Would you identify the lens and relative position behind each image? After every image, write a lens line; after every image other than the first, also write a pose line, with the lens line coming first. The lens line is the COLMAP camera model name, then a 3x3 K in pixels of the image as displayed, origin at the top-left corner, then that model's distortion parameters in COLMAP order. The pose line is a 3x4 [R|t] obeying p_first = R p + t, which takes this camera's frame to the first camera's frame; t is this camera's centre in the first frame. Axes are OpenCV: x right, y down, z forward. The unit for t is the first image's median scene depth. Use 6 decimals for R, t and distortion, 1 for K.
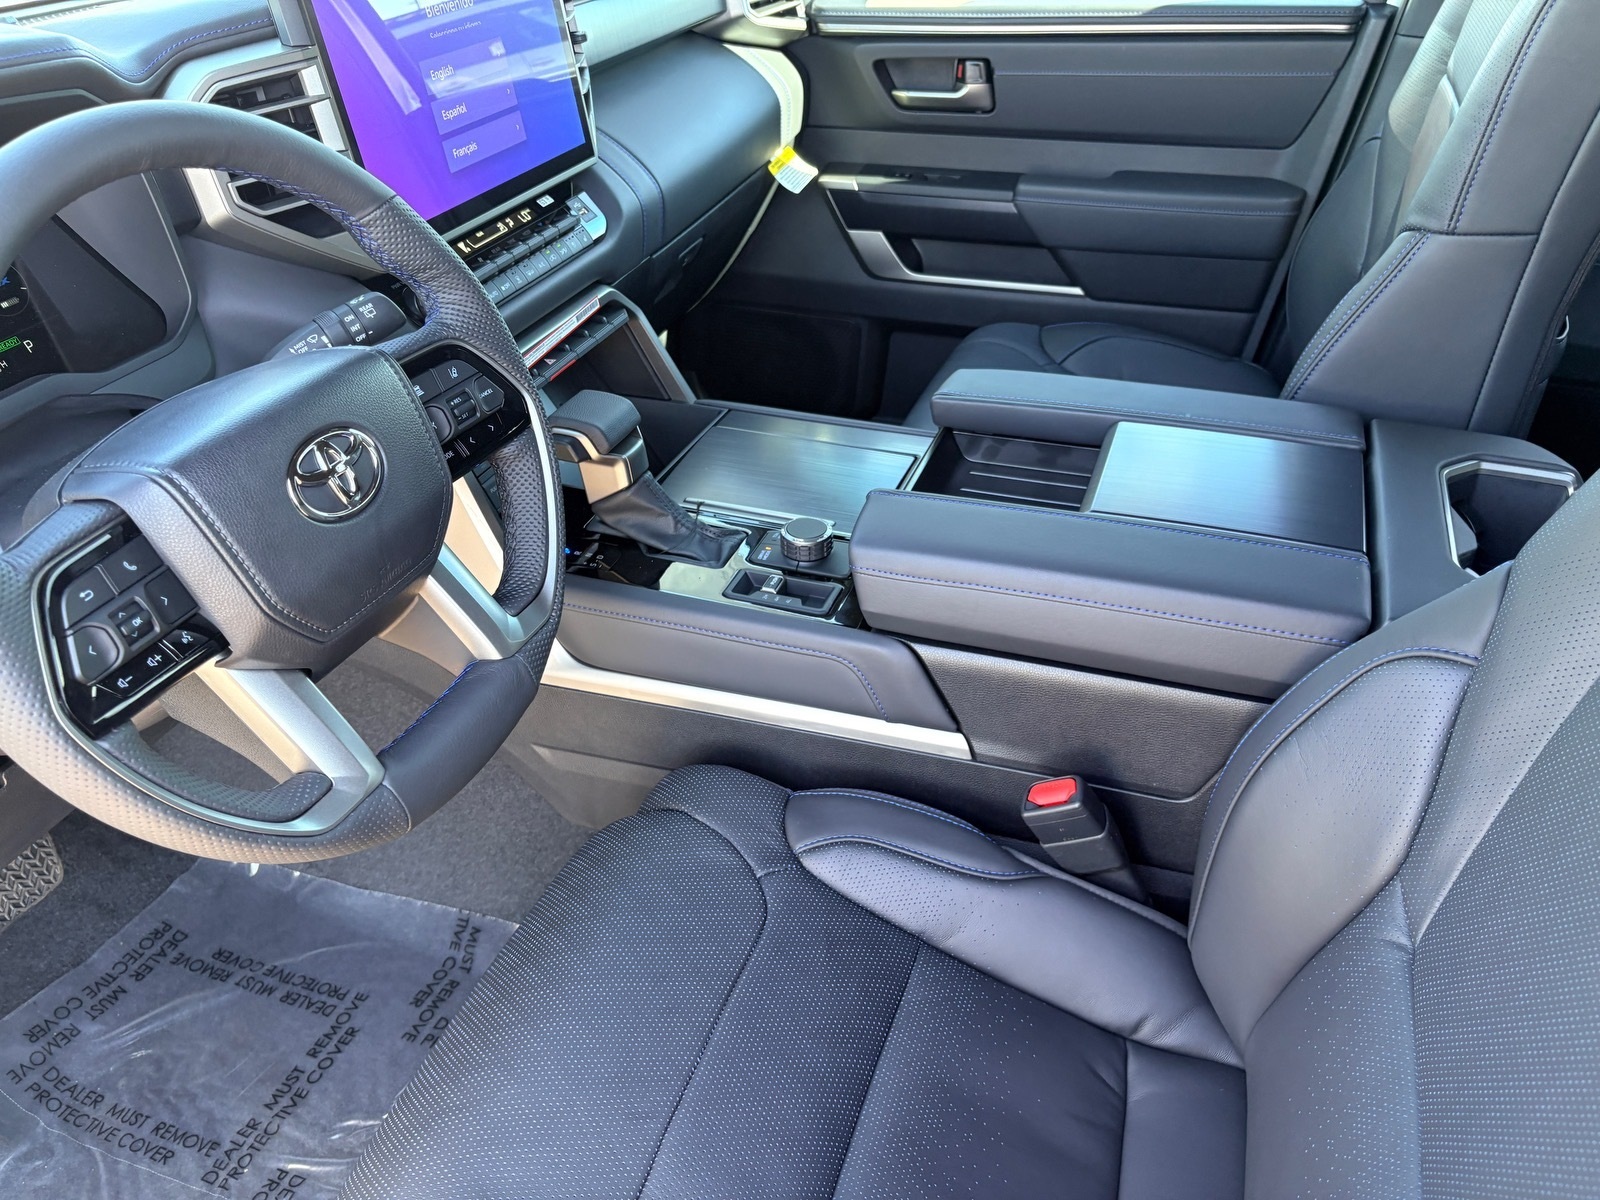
lens RADIAL K [[1217.1, 0, 793.7], [0, 1217.1, 603.6], [0, 0, 1]] dist [0.042940, -0.045901]
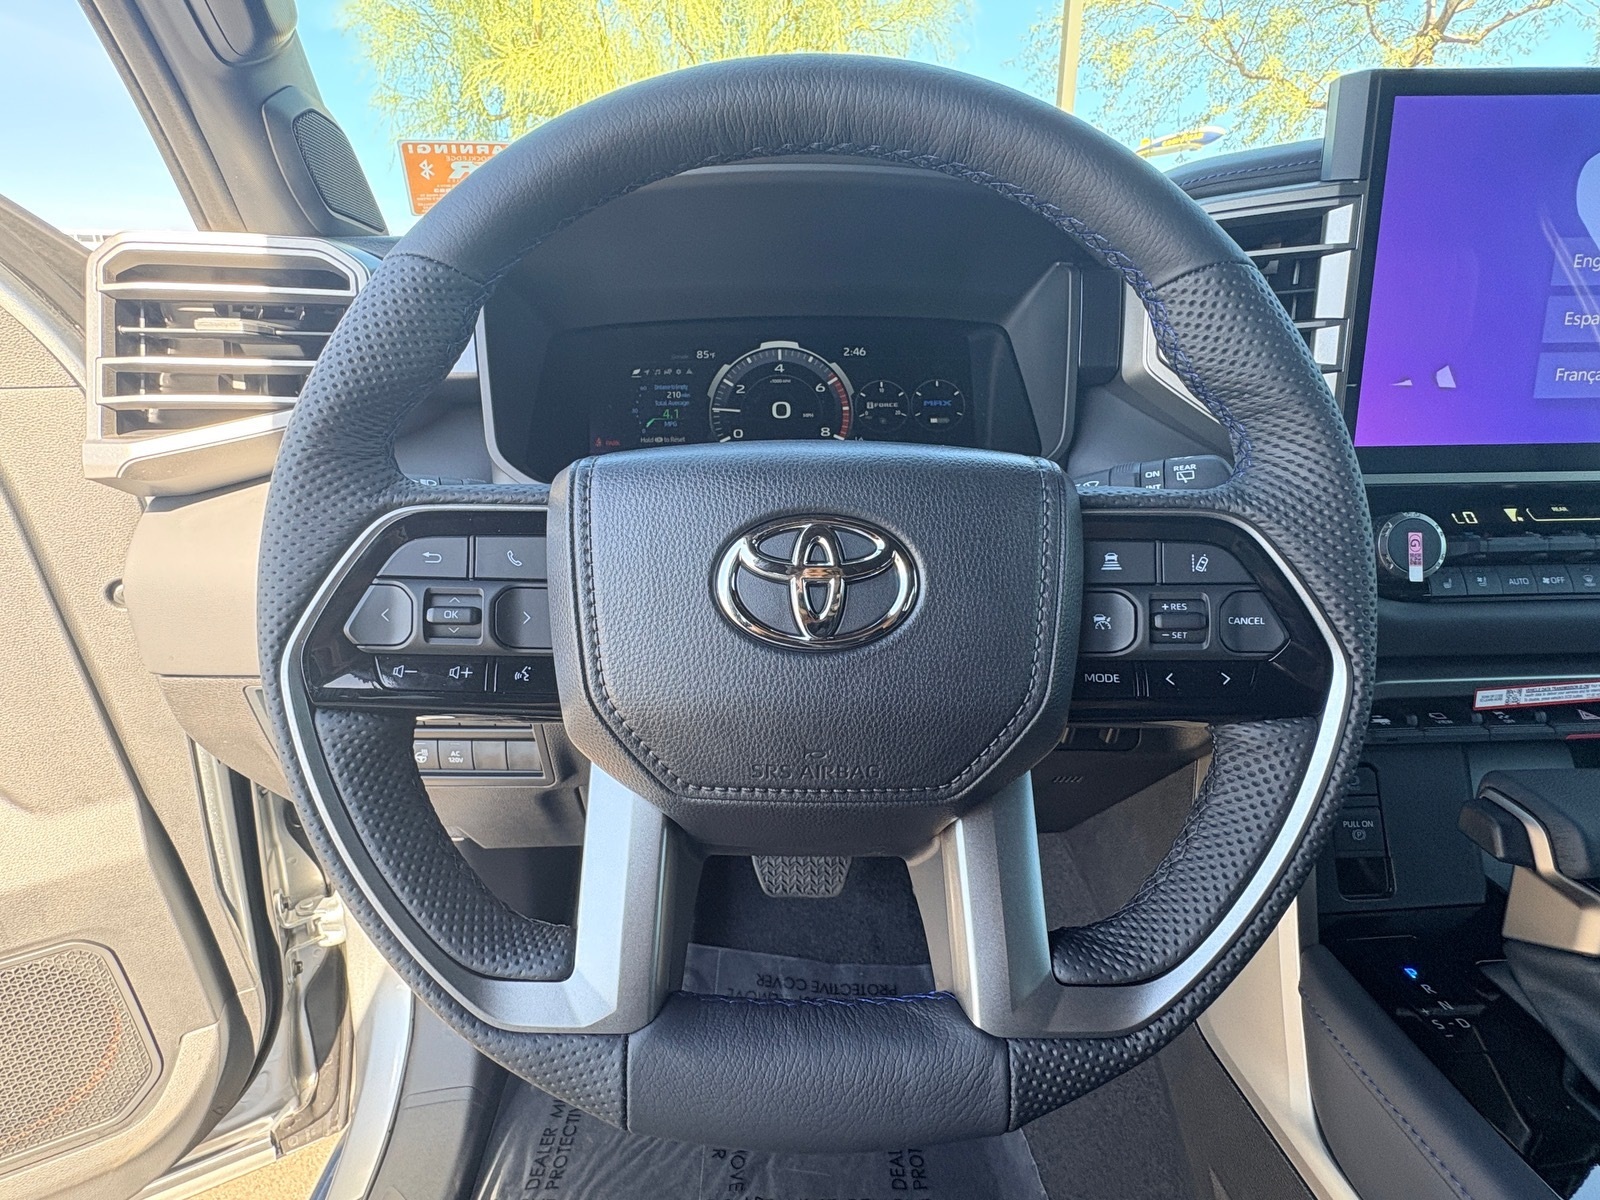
lens RADIAL K [[787.3, 0, 790.0], [0, 787.3, 607.1], [0, 0, 1]] dist [0.010795, -0.002481]
pose [[0.376341, 0.317964, -0.870211, -0.014594], [-0.513874, 0.853183, 0.089507, -0.078133], [0.770909, 0.413494, 0.484481, 0.504836]]
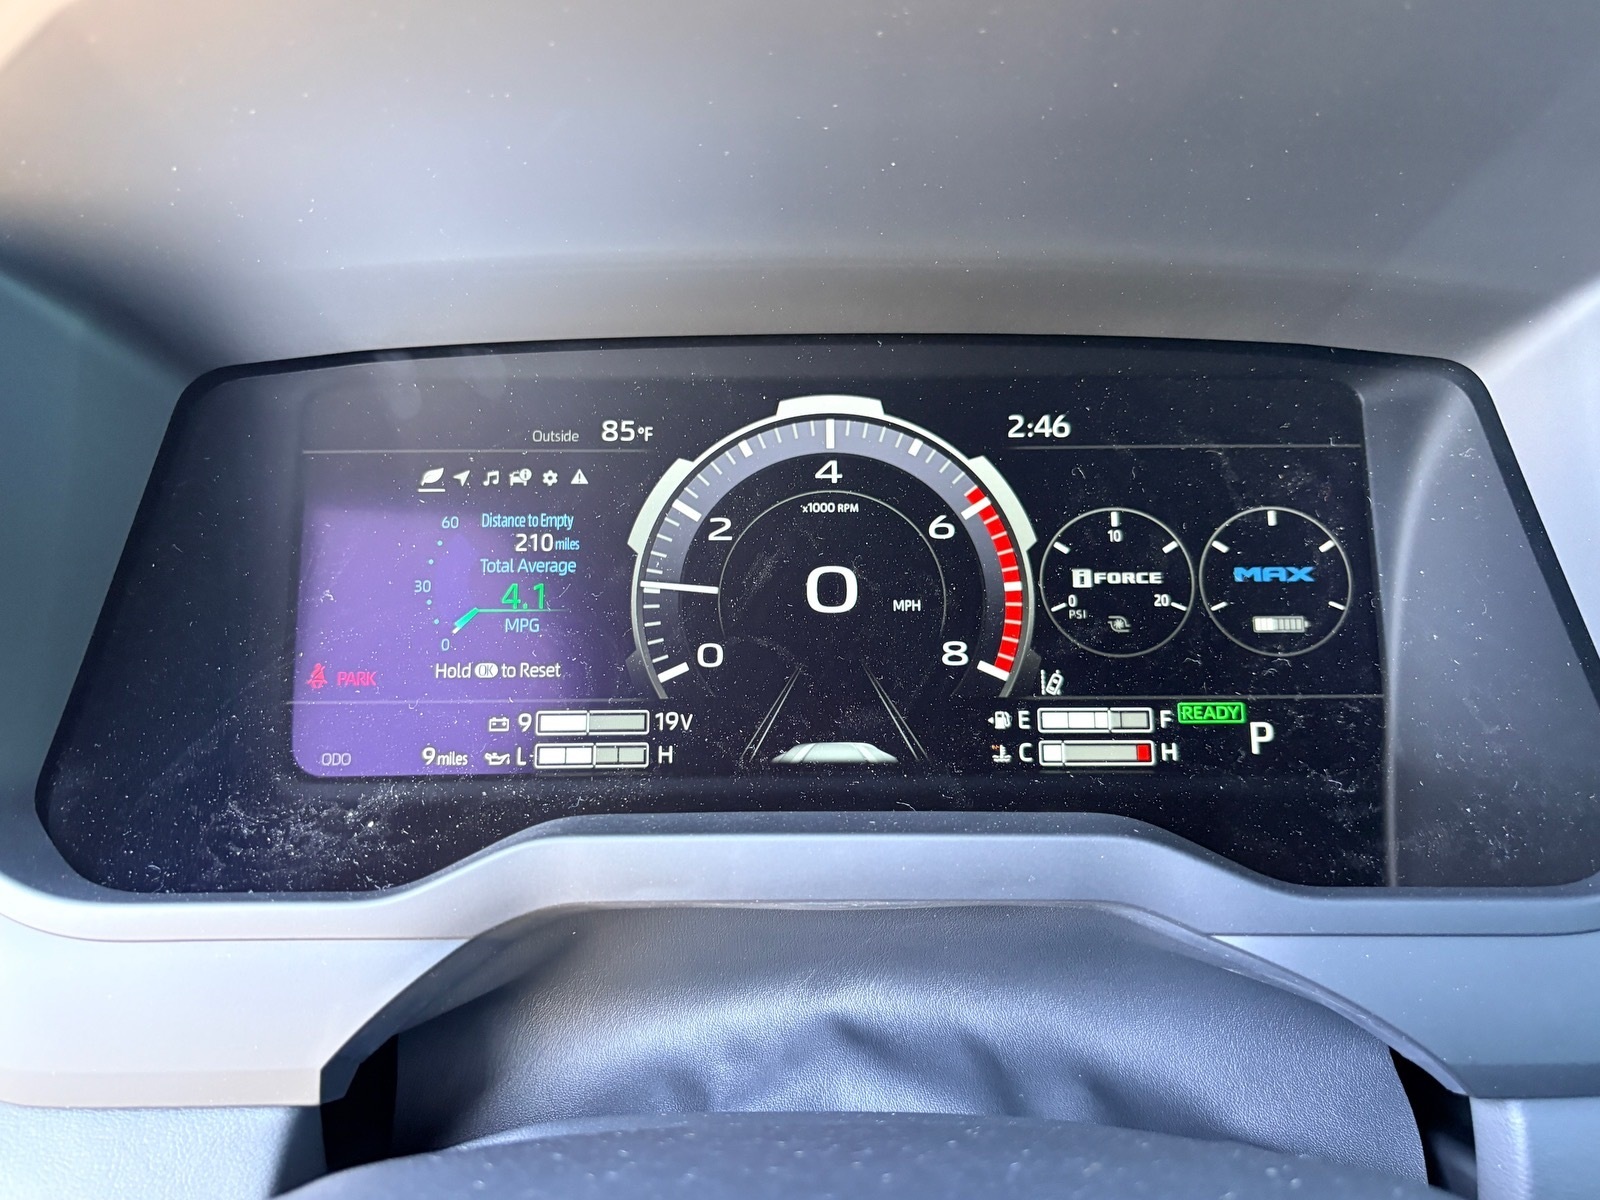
lens RADIAL K [[1254.9, 0, 797.6], [0, 1254.9, 605.1], [0, 0, 1]] dist [0.061831, -0.005561]
pose [[0.338494, 0.280203, -0.898281, -0.269935], [-0.529264, 0.846005, 0.064457, -0.158775], [0.778011, 0.453609, 0.434669, 0.571368]]
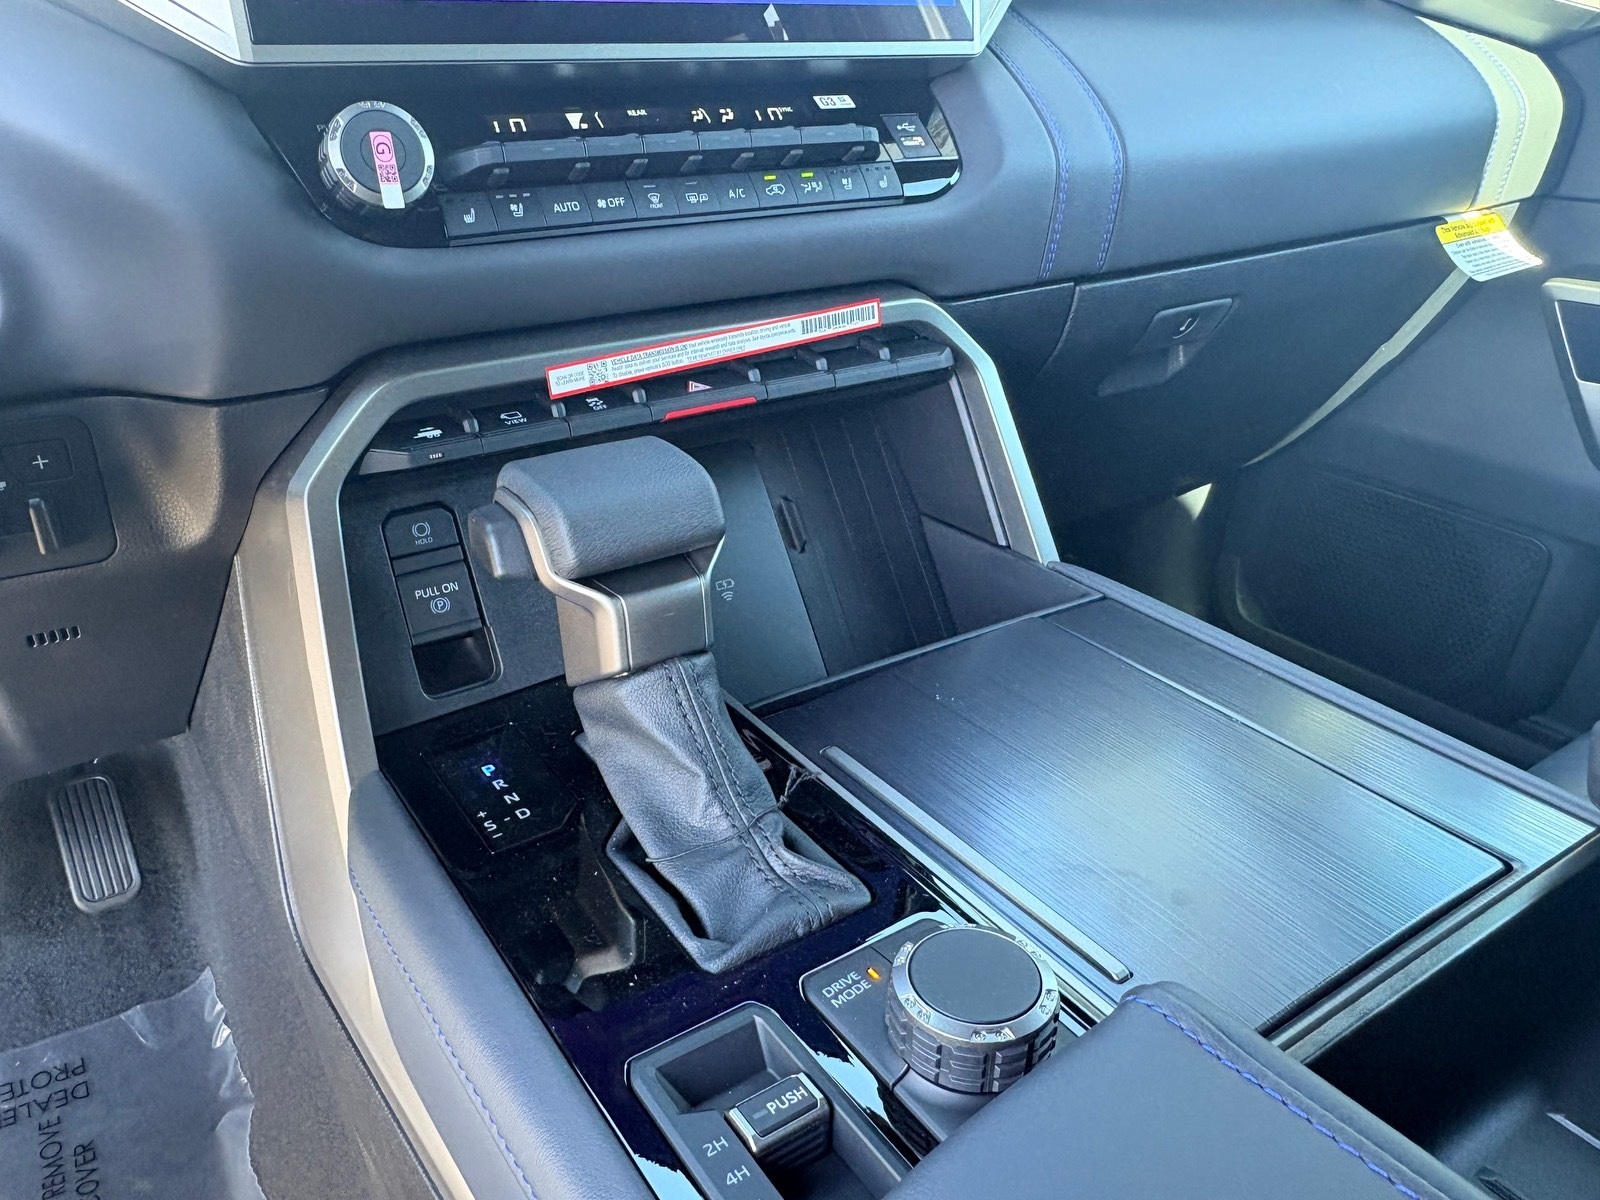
lens RADIAL K [[1165.2, 0, 757.9], [0, 1165.2, 595.6], [0, 0, 1]] dist [0.024830, -0.007851]
pose [[0.802068, 0.277040, -0.529090, 0.099633], [-0.344564, 0.938249, -0.031056, -0.127185], [0.487814, 0.207214, 0.847997, 0.704071]]
